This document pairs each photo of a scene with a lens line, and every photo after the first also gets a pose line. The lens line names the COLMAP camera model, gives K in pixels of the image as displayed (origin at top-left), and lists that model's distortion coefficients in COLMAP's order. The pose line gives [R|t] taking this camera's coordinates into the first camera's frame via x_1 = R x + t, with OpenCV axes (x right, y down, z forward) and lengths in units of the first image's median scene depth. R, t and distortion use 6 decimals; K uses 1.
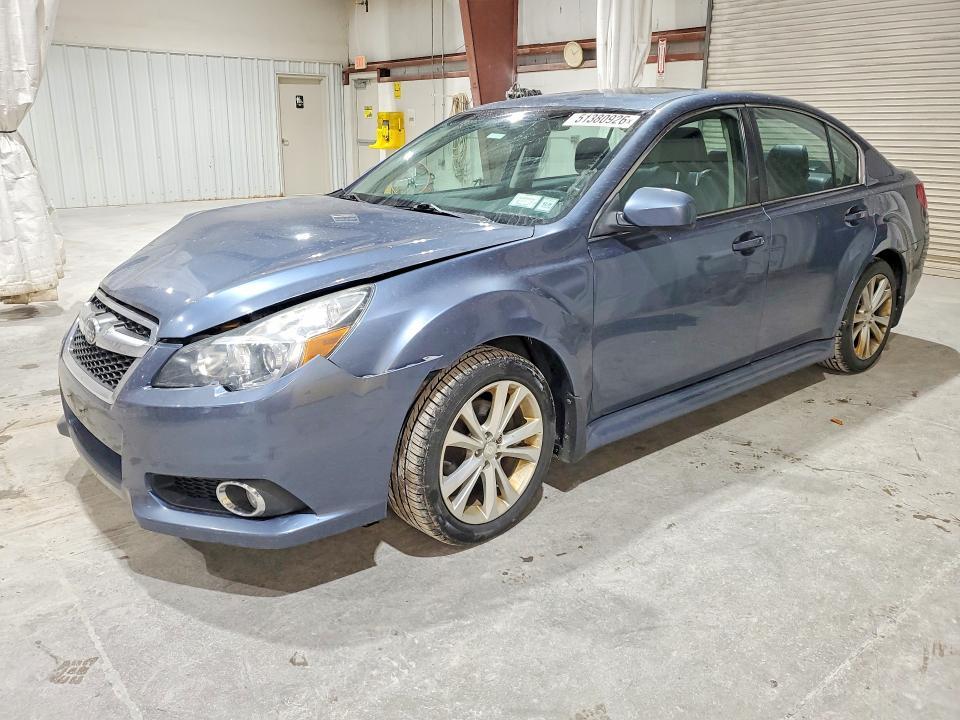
lens RADIAL K [[769.6, 0, 480.0], [0, 769.6, 360.0], [0, 0, 1]] dist [0.000611, 0.000962]
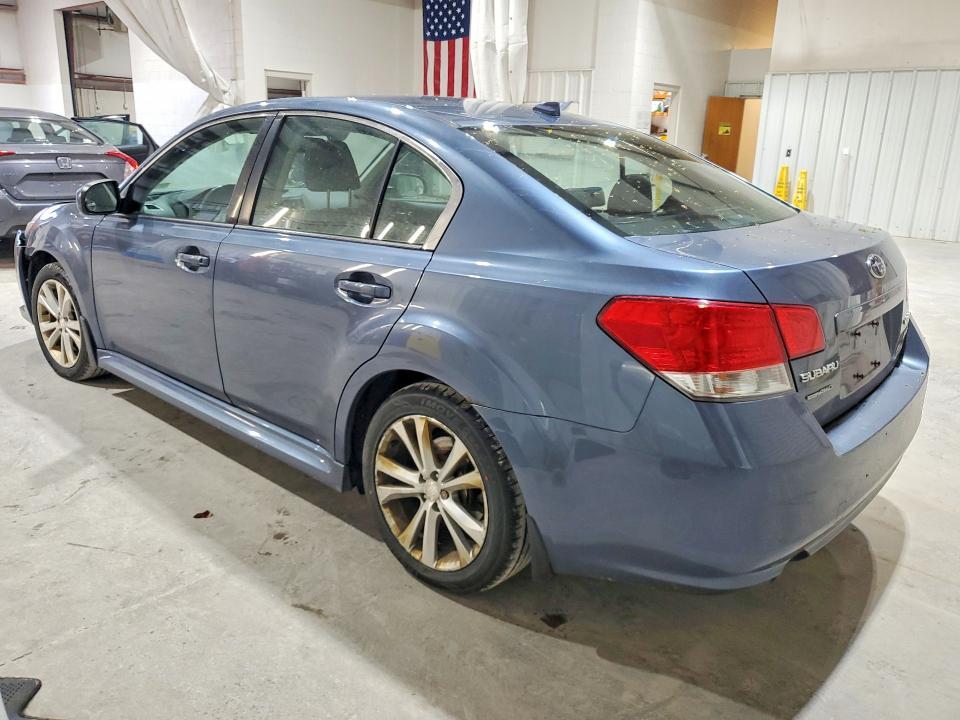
lens RADIAL K [[769.6, 0, 480.0], [0, 769.6, 360.0], [0, 0, 1]] dist [0.000611, 0.000962]
pose [[0.130174, 0.295802, -0.946338, 1.138925], [-0.323896, 0.914781, 0.241385, -0.332357], [0.937094, 0.275093, 0.214890, 0.991353]]
